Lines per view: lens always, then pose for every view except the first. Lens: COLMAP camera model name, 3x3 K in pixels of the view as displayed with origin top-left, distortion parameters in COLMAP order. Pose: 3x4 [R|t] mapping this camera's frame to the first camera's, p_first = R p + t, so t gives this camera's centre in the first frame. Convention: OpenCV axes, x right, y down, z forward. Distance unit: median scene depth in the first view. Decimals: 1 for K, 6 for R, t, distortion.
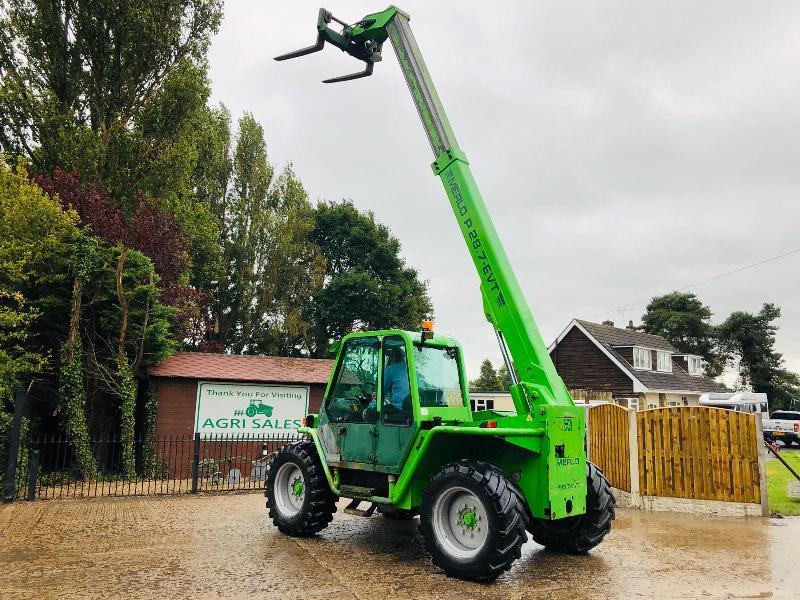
lens RADIAL K [[659.2, 0, 394.5], [0, 659.2, 302.2], [0, 0, 1]] dist [0.020562, -0.001377]
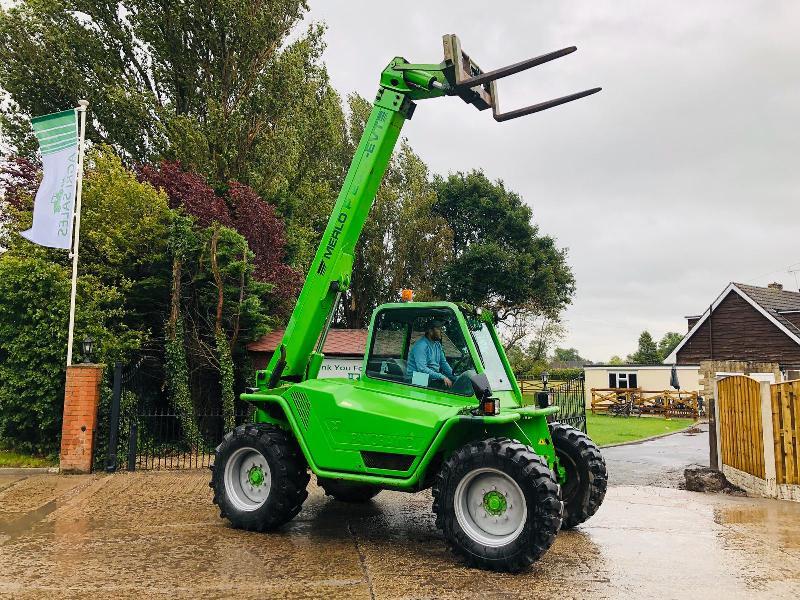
lens RADIAL K [[659.2, 0, 395.3], [0, 659.2, 300.2], [0, 0, 1]] dist [0.020562, -0.001377]
pose [[0.974530, -0.033332, -0.221766, 0.080528], [0.040779, 0.998745, 0.029087, 0.013303], [0.220518, -0.037389, 0.974666, 0.067890]]
